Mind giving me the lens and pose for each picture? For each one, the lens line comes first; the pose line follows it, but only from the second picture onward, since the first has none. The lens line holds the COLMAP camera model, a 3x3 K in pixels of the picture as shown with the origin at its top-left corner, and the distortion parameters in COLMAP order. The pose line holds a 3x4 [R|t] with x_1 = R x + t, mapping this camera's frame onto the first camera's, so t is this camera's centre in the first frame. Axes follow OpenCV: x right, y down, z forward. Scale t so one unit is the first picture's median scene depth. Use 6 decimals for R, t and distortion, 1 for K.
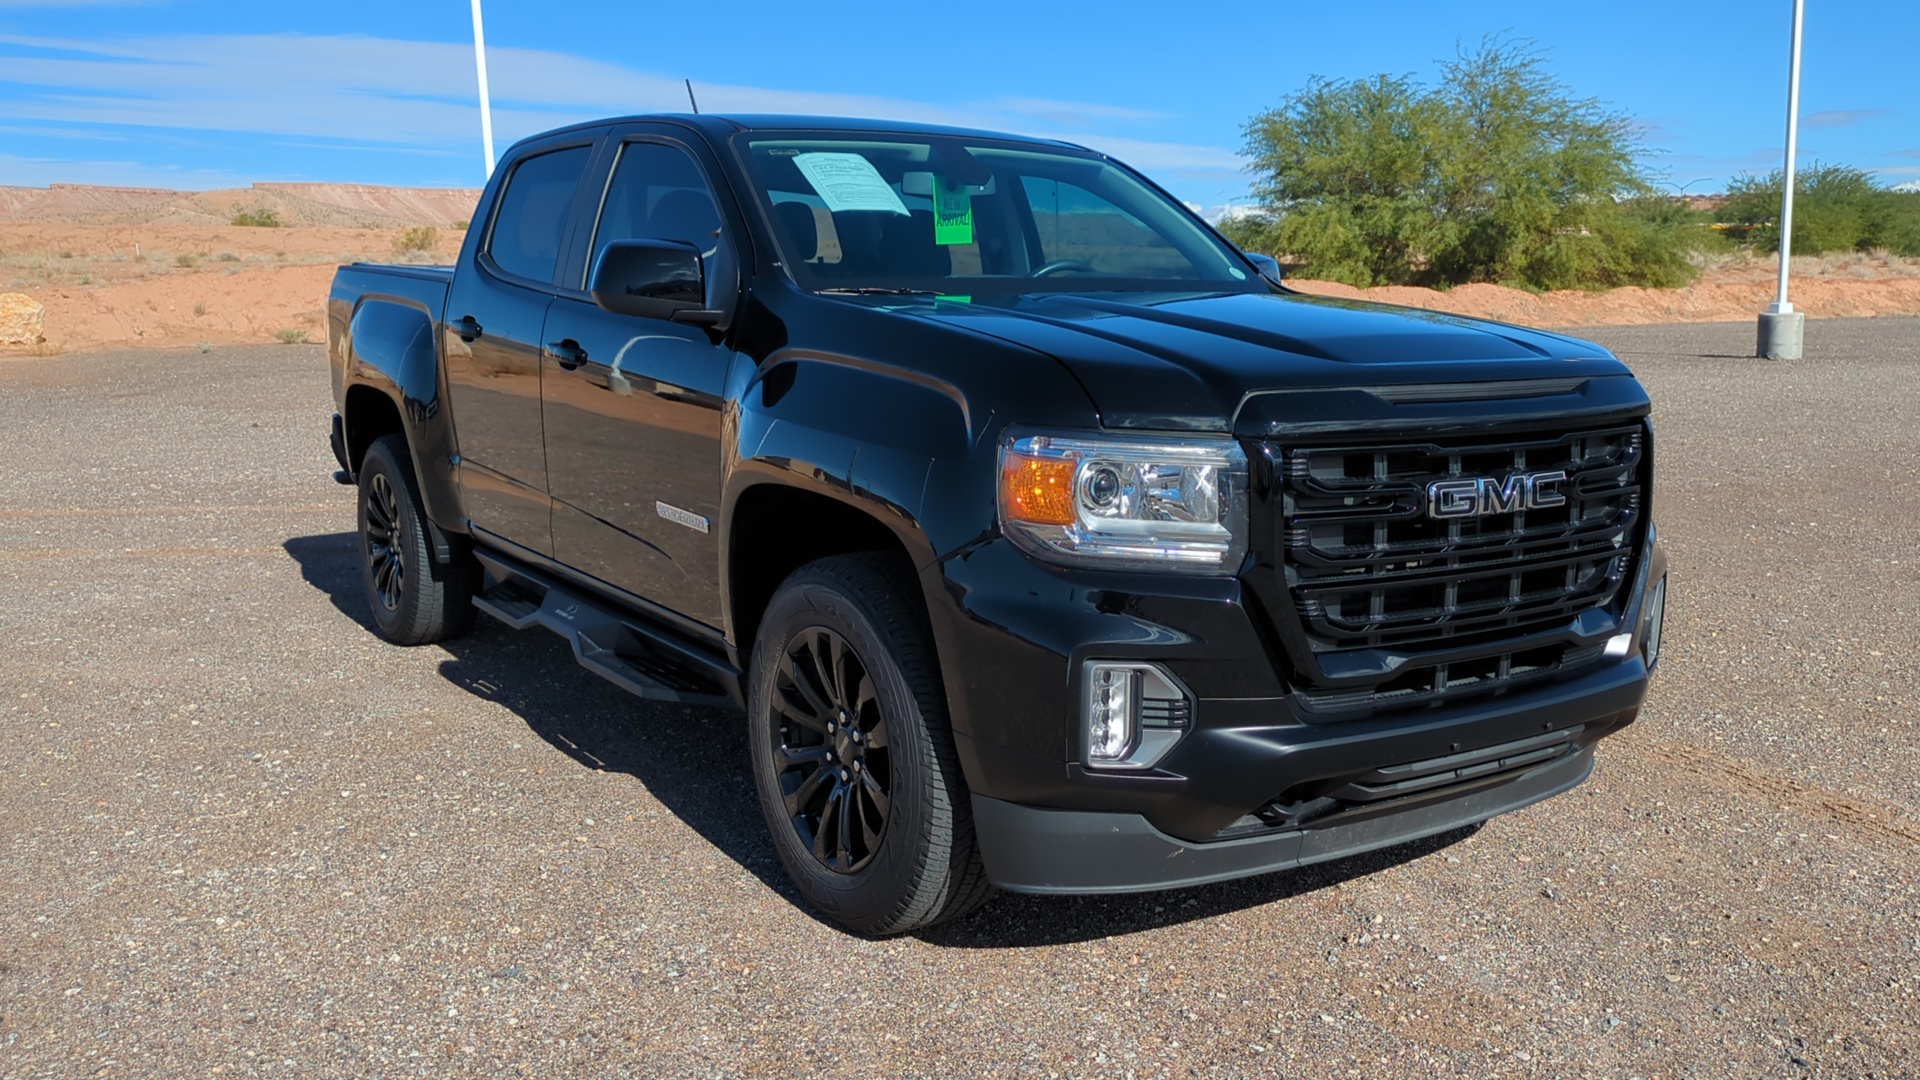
lens RADIAL K [[1673.9, 0, 960.4], [0, 1673.9, 532.2], [0, 0, 1]] dist [0.048069, -0.056231]
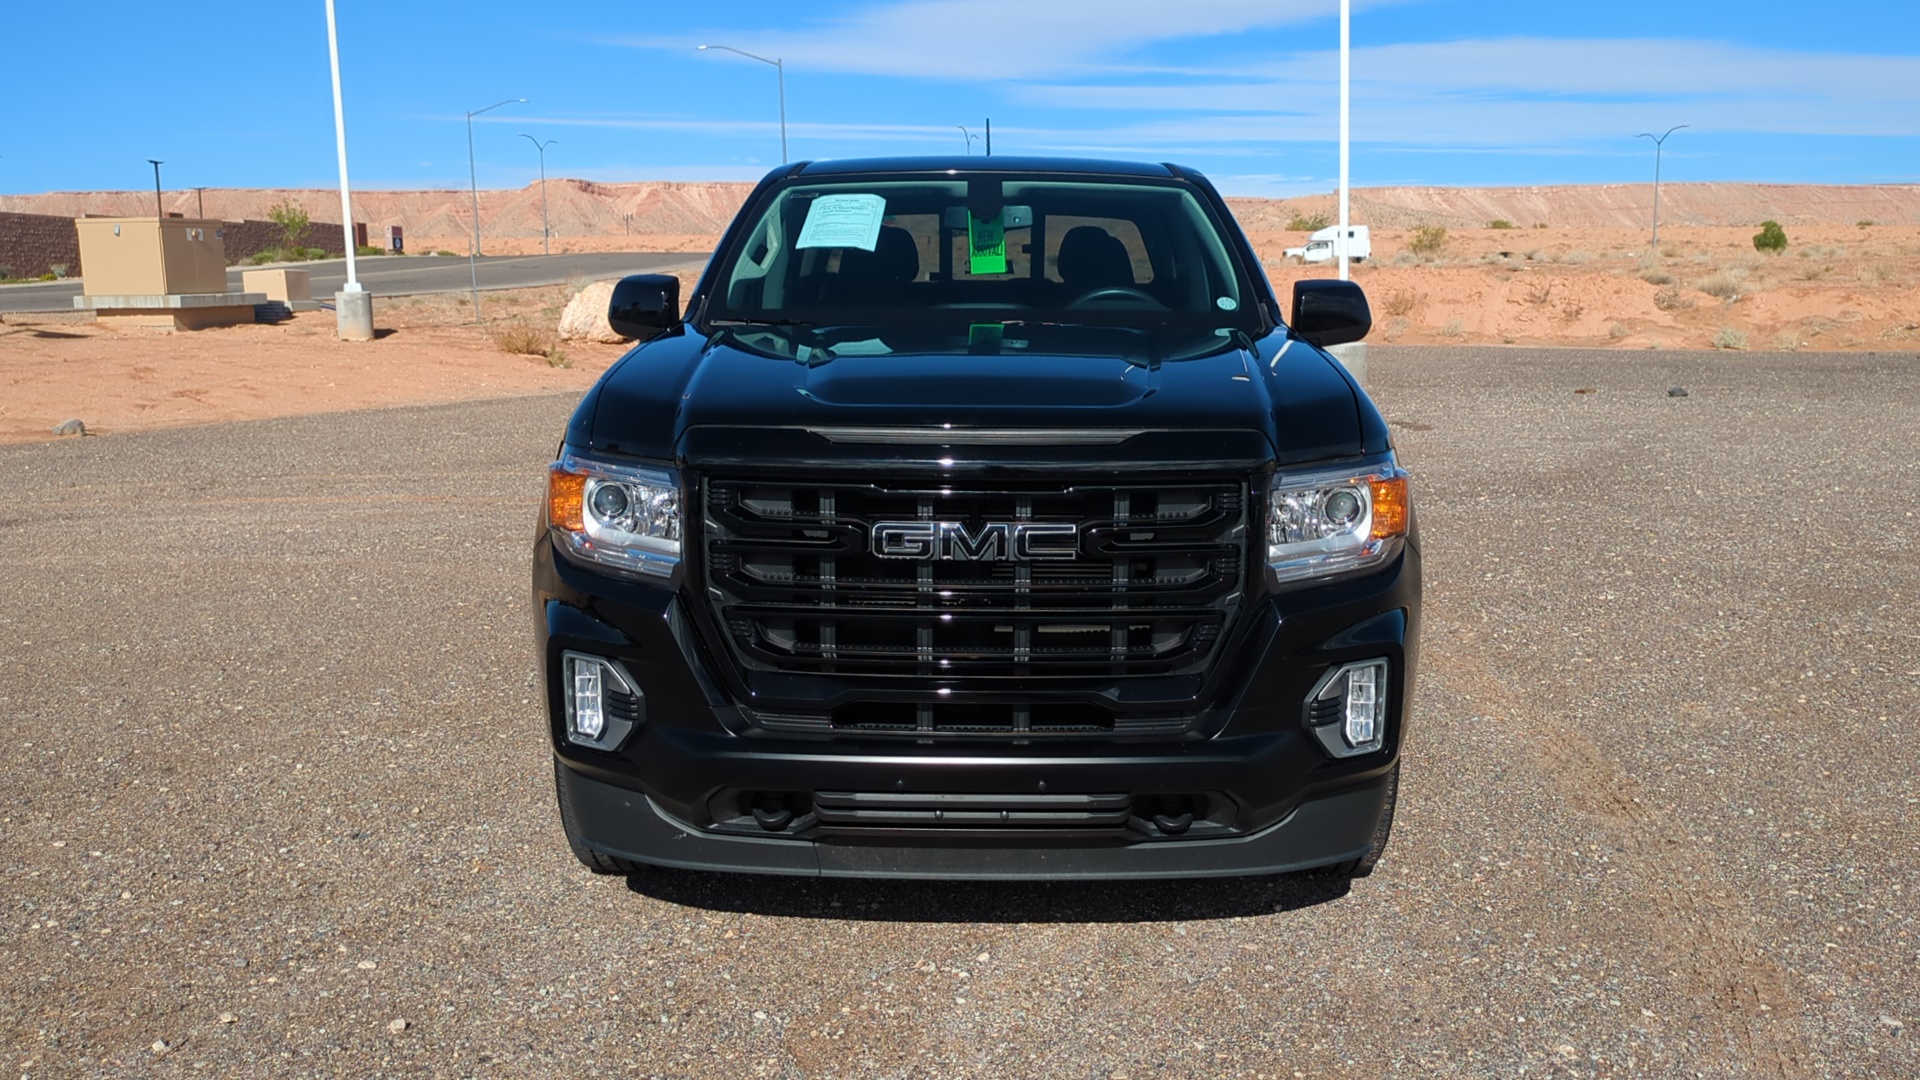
lens RADIAL K [[1673.9, 0, 962.5], [0, 1673.9, 548.5], [0, 0, 1]] dist [0.048069, -0.056231]
pose [[0.816121, 0.088506, -0.571064, 0.856784], [-0.082587, 0.995922, 0.036324, -0.052293], [0.571950, 0.017518, 0.820102, 0.182126]]
